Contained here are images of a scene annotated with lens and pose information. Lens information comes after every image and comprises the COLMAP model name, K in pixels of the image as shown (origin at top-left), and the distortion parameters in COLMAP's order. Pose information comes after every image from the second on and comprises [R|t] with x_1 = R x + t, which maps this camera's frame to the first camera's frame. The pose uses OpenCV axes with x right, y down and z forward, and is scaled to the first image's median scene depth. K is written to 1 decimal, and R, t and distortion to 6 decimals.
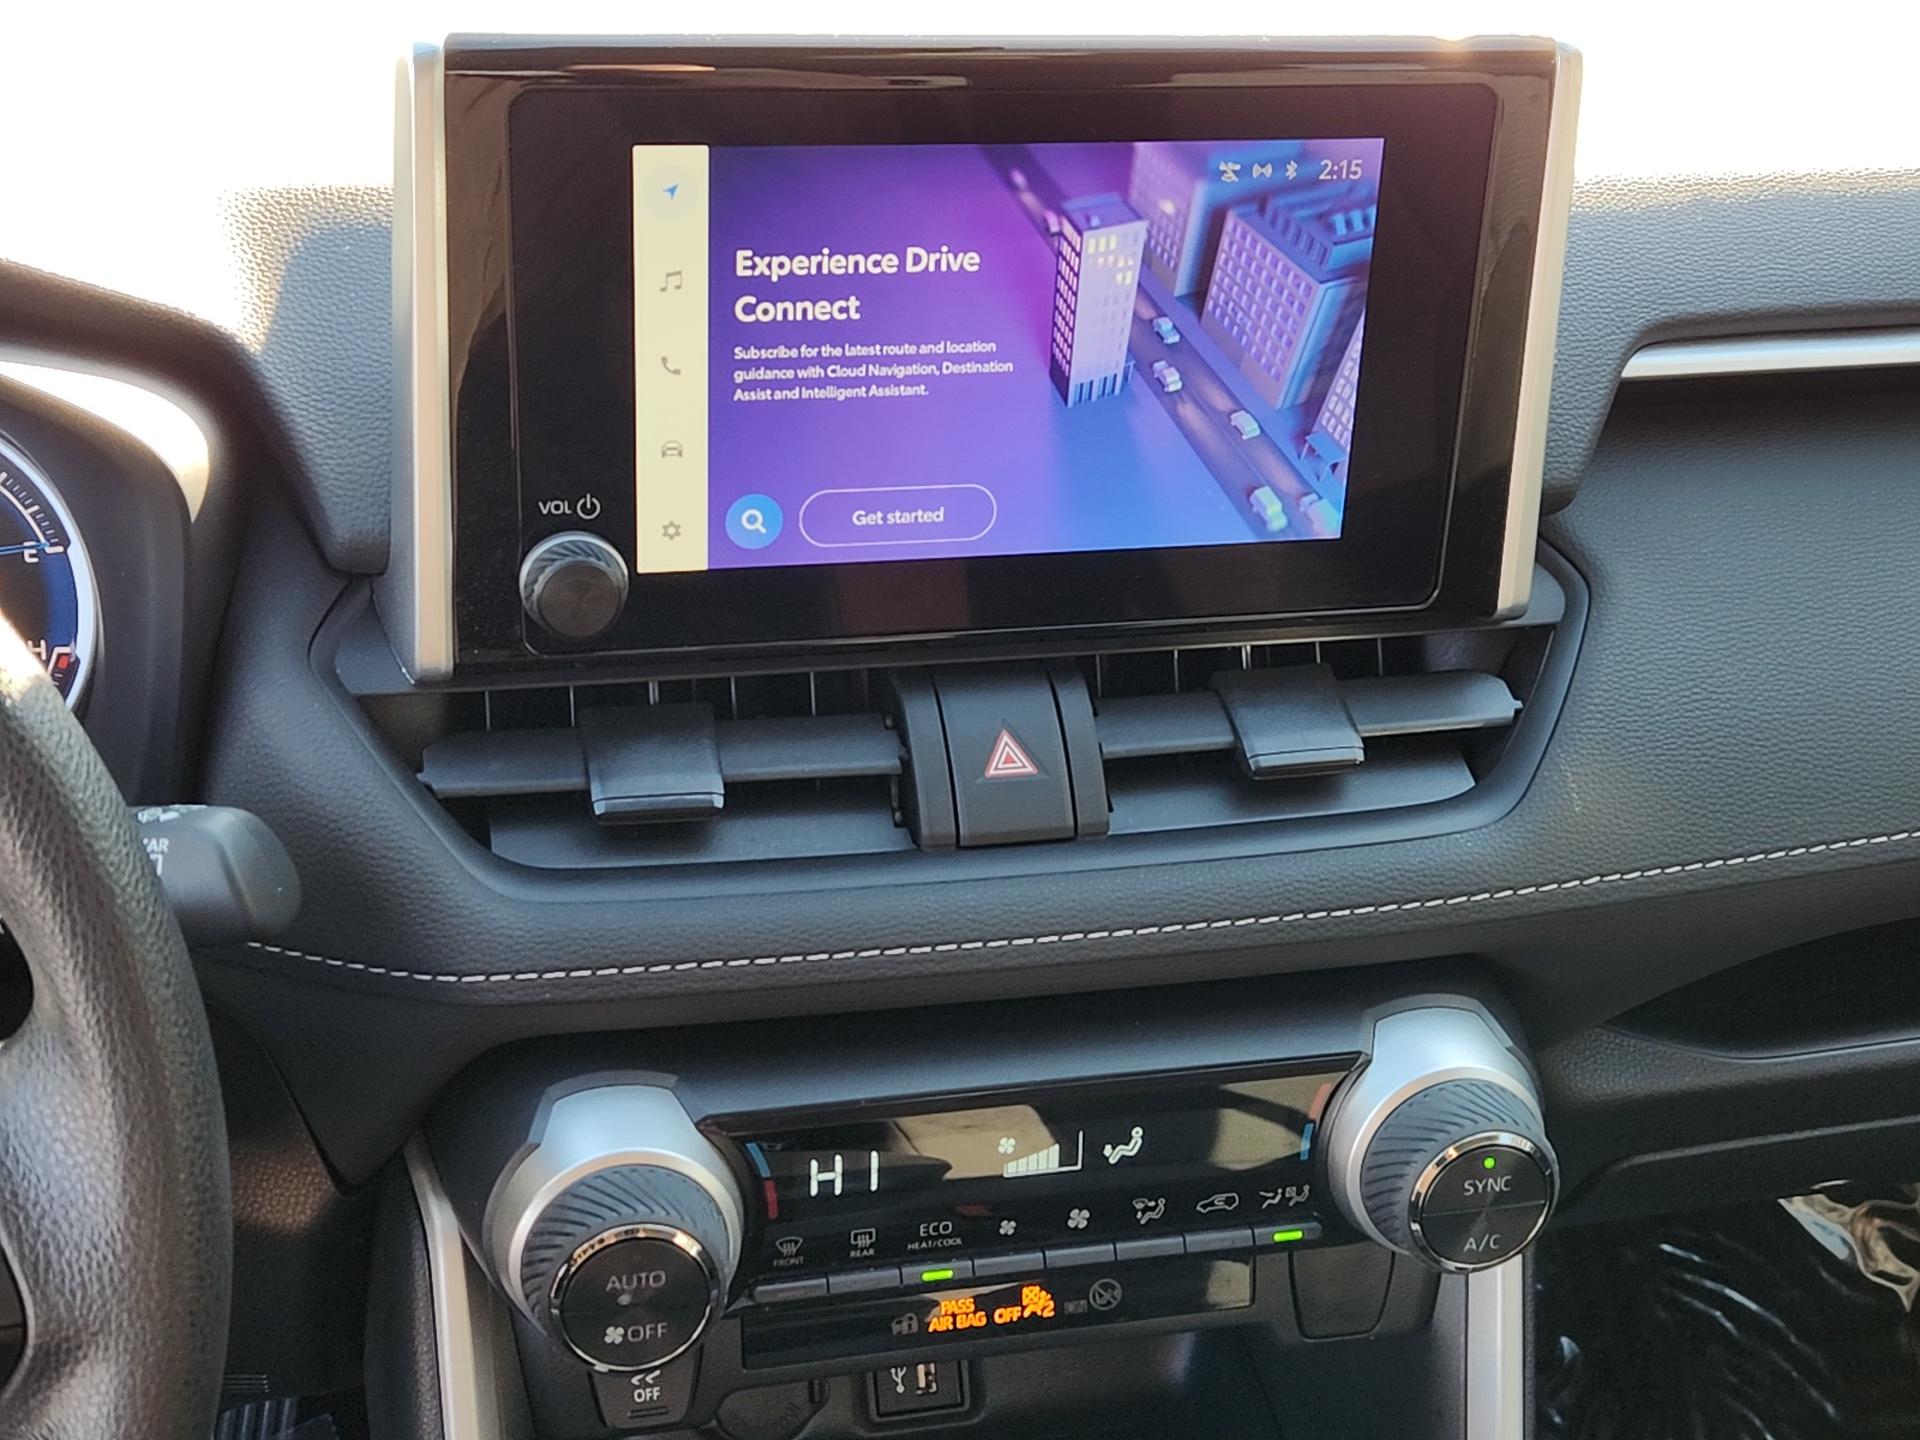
lens RADIAL K [[2504.2, 0, 960.0], [0, 2504.2, 720.0], [0, 0, 1]] dist [0.128113, -0.375689]
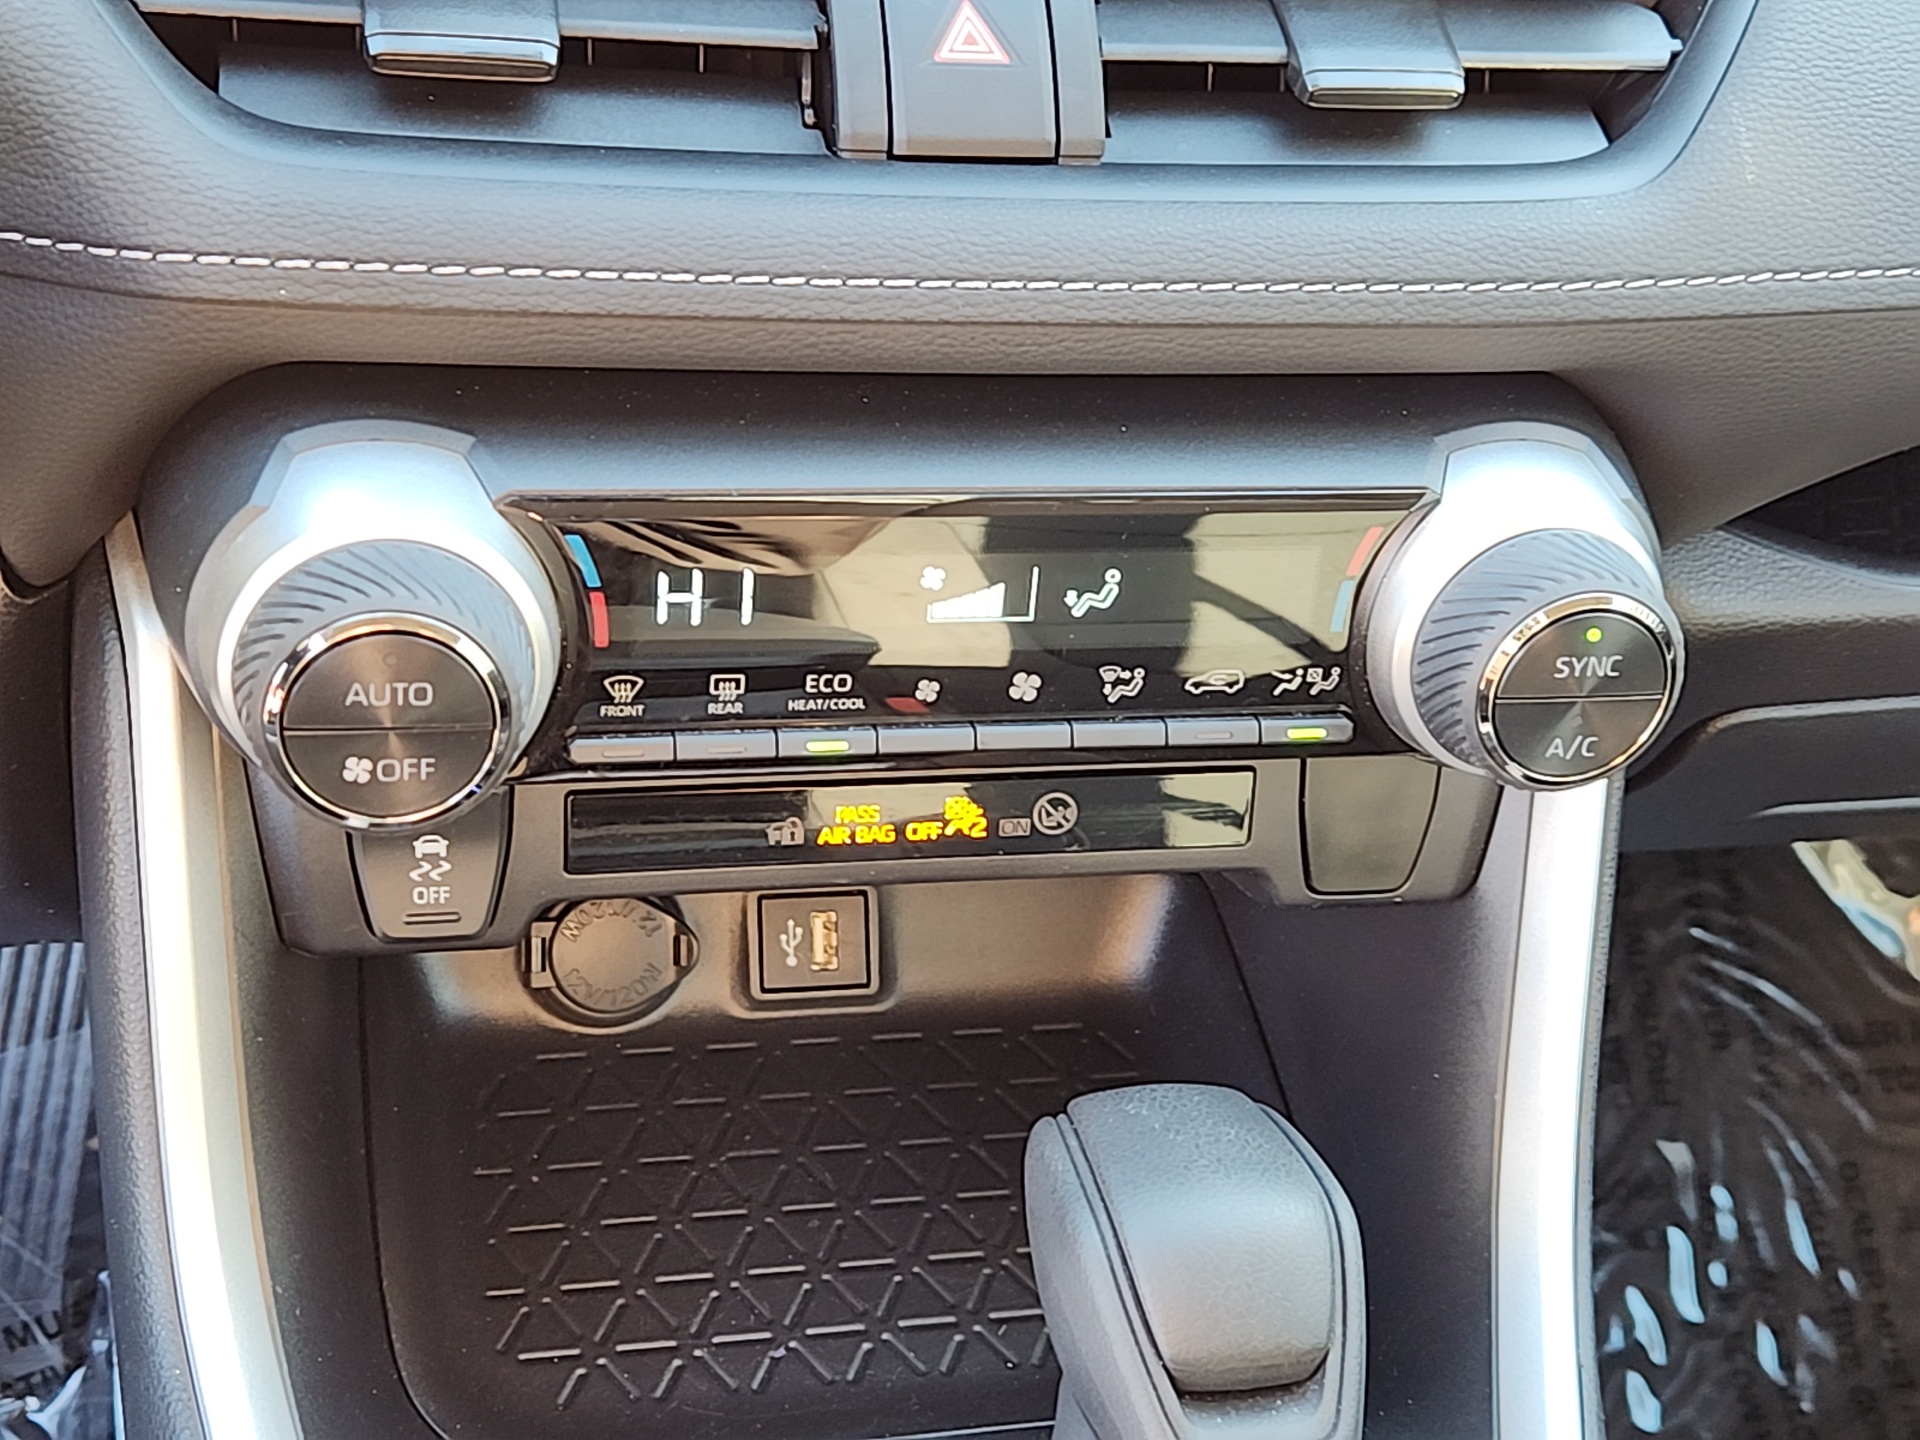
lens RADIAL K [[2543.2, 0, 984.1], [0, 2543.2, 728.9], [0, 0, 1]] dist [0.097764, -0.139144]
pose [[0.997971, 0.060420, 0.020071, 0.021019], [-0.062156, 0.992878, 0.101637, 0.135682], [-0.013787, -0.102679, 0.994619, 0.261648]]
